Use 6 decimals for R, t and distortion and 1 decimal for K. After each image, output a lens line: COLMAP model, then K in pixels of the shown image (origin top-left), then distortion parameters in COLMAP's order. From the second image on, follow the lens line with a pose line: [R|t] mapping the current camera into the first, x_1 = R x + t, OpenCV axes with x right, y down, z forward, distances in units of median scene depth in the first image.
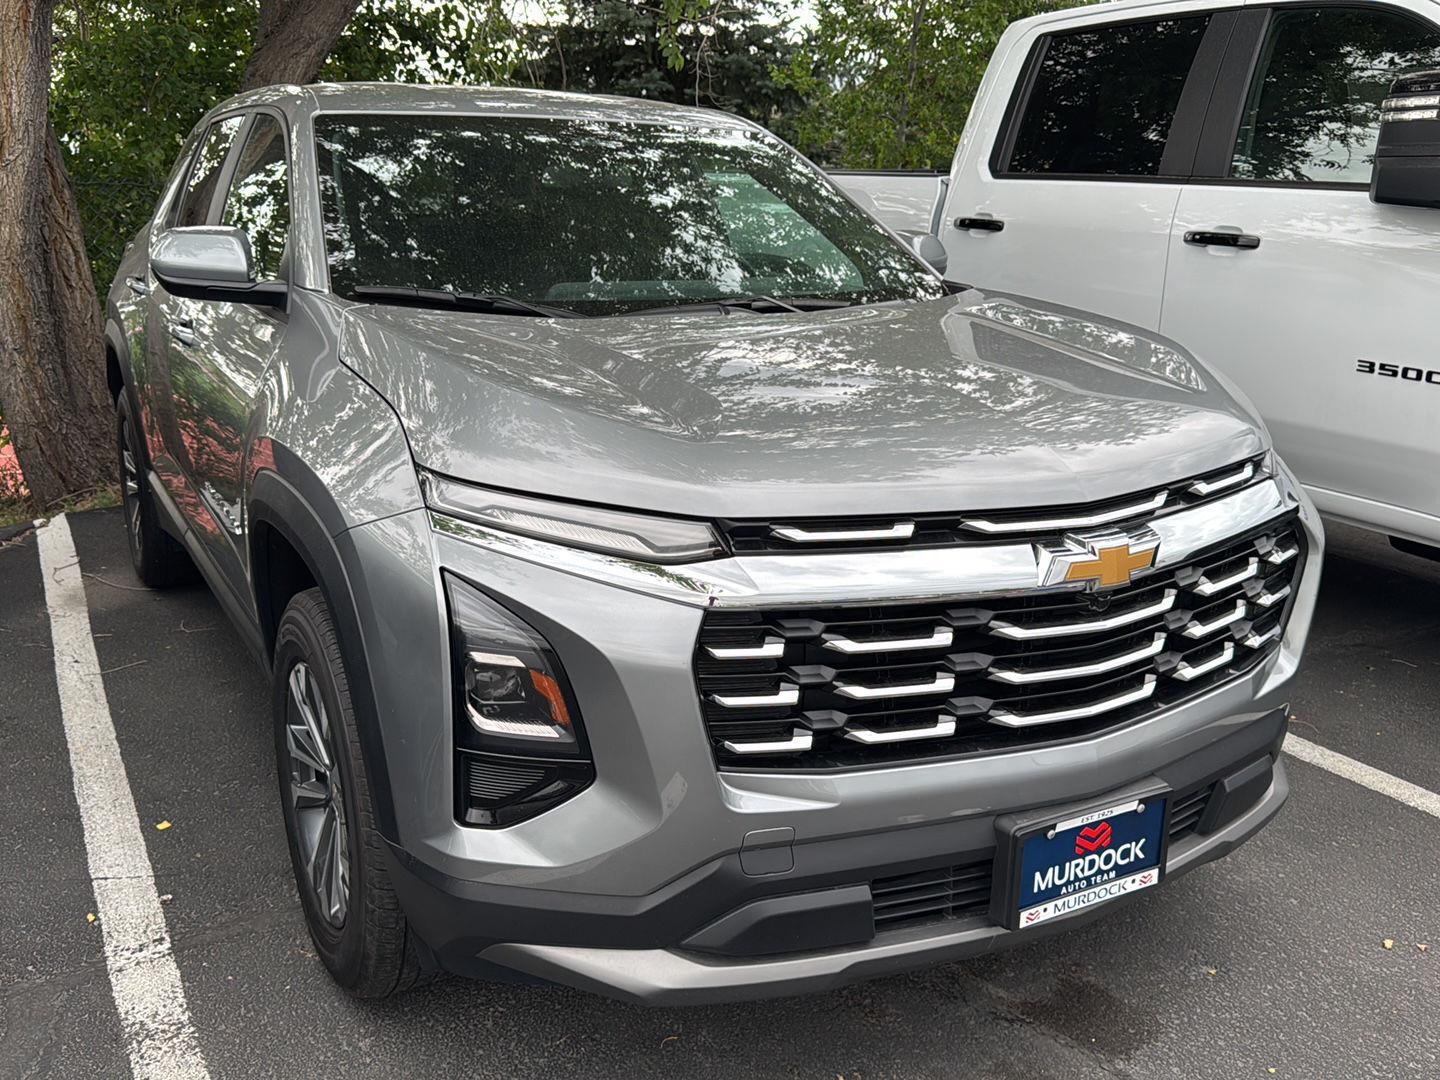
lens RADIAL K [[1268.9, 0, 717.0], [0, 1268.9, 545.2], [0, 0, 1]] dist [0.108798, -0.189831]
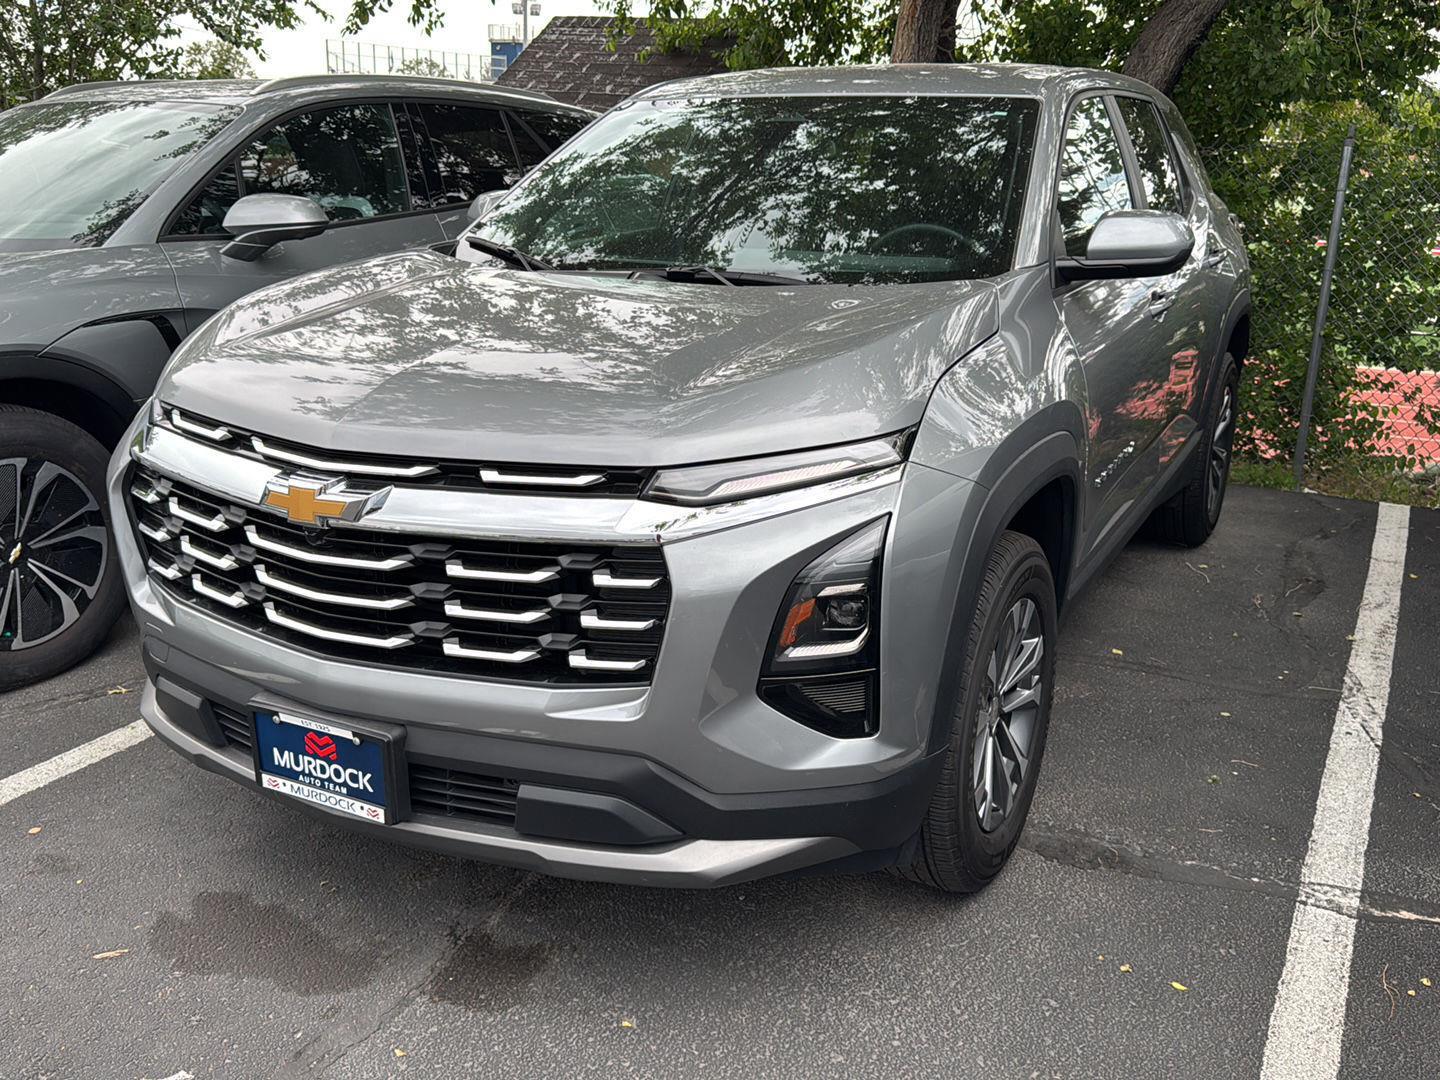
lens RADIAL K [[1268.9, 0, 717.0], [0, 1268.9, 545.2], [0, 0, 1]] dist [0.108798, -0.189831]
pose [[0.539418, 0.236927, -0.808018, 1.329801], [-0.216024, 0.966420, 0.139160, -0.172670], [0.813856, 0.099486, 0.572487, 0.608411]]
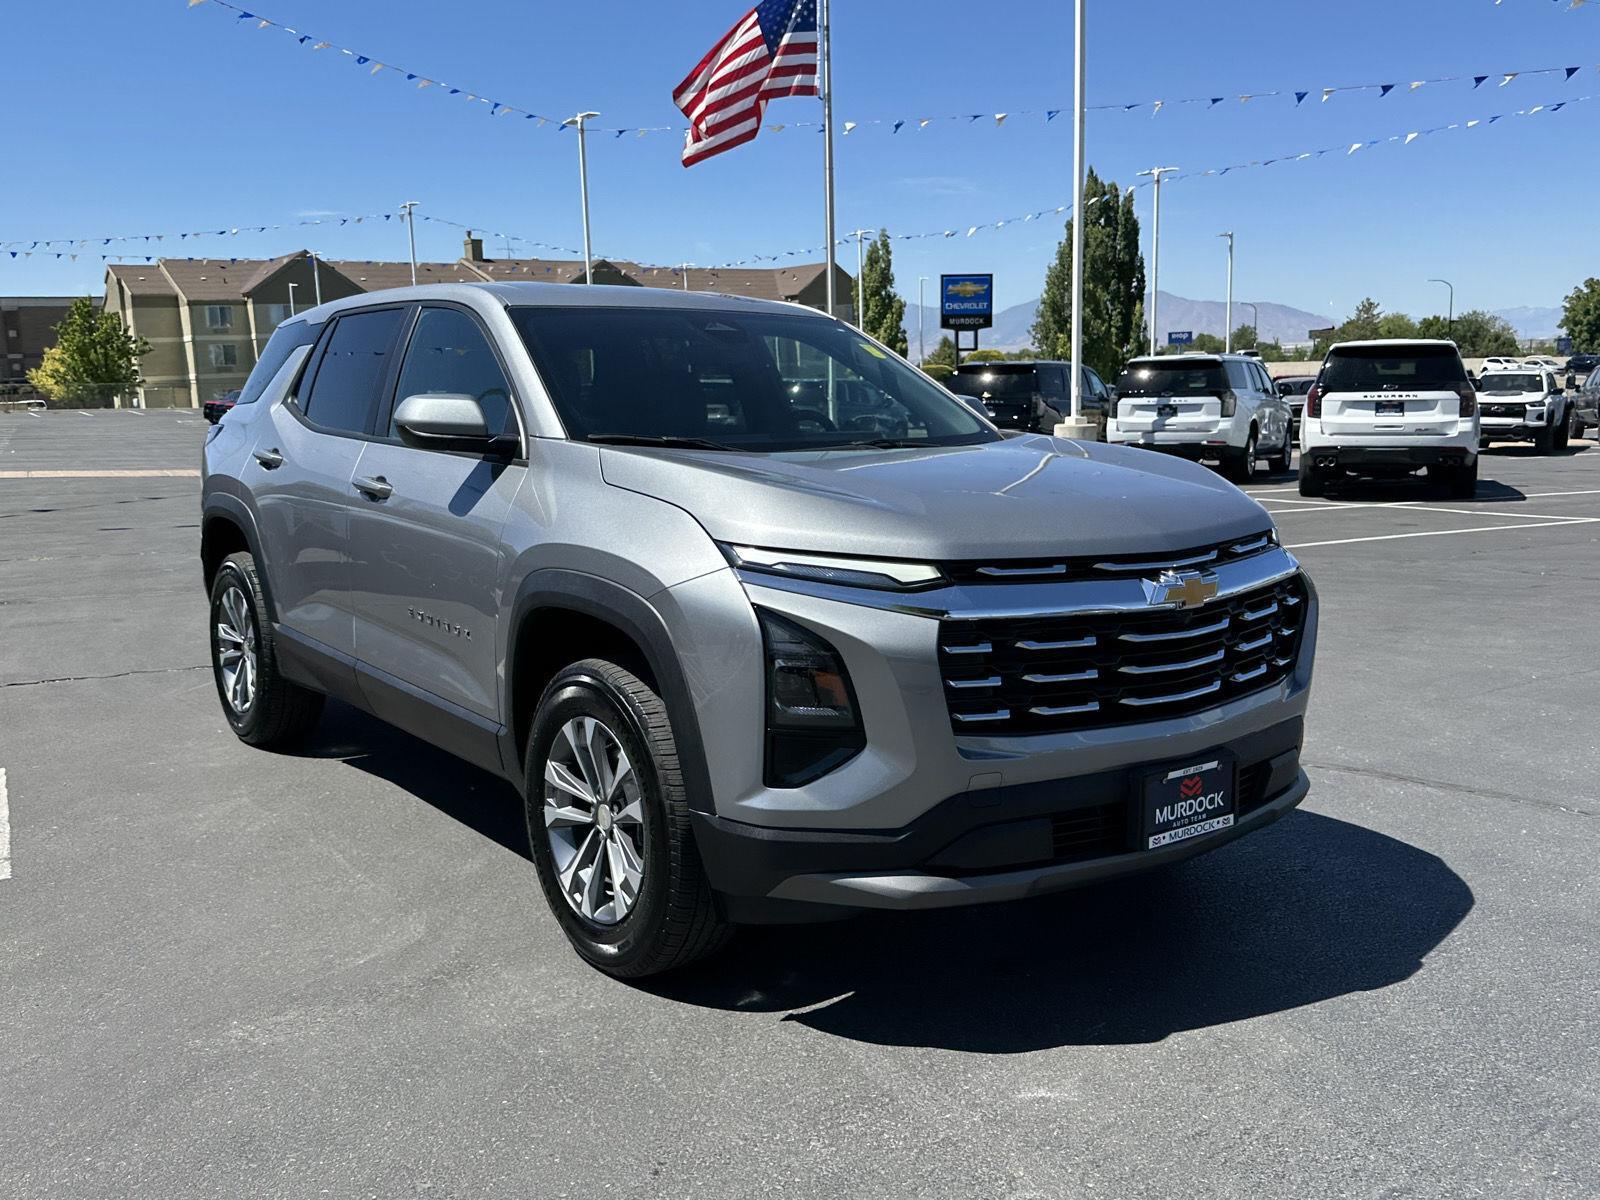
lens RADIAL K [[1398.4, 0, 807.6], [0, 1398.4, 597.2], [0, 0, 1]] dist [0.187951, -0.408200]
pose [[0.990377, -0.034375, 0.134057, -0.328401], [0.049700, 0.992385, -0.112703, 0.171873], [-0.129162, 0.118281, 0.984544, -0.515883]]
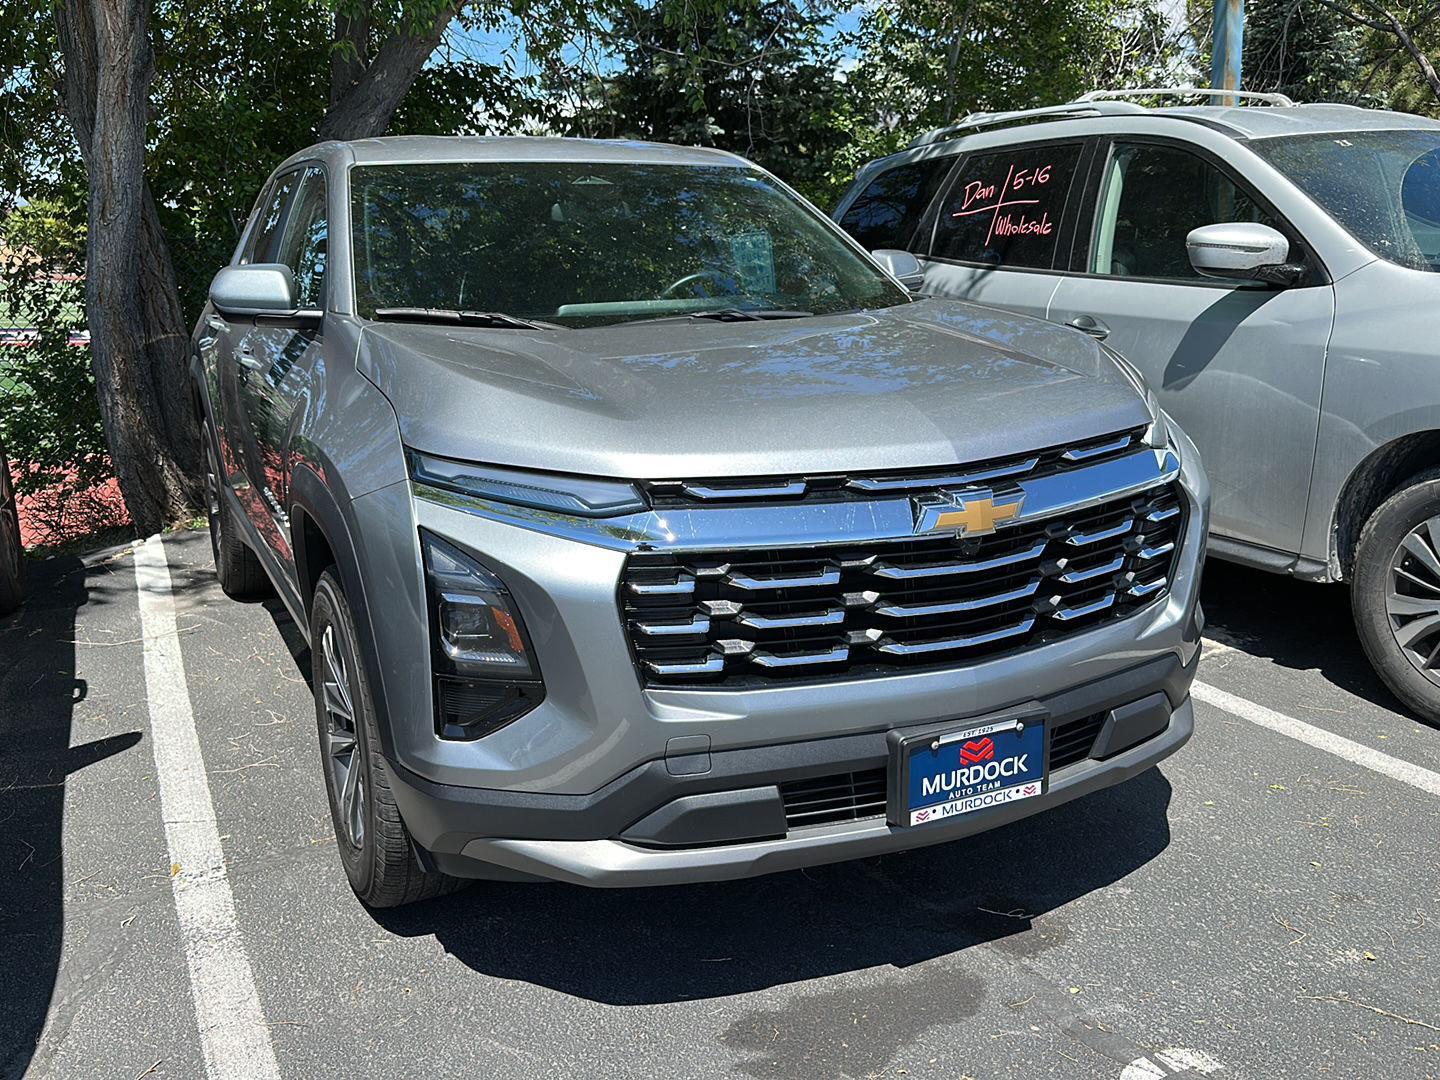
lens RADIAL K [[1268.7, 0, 720.0], [0, 1268.7, 540.0], [0, 0, 1]] dist [0.088677, -0.127994]
pose [[0.997338, -0.019903, -0.070150, 0.142277], [0.017657, 0.999316, -0.032496, 0.067658], [0.070748, 0.031171, 0.997007, -0.183838]]
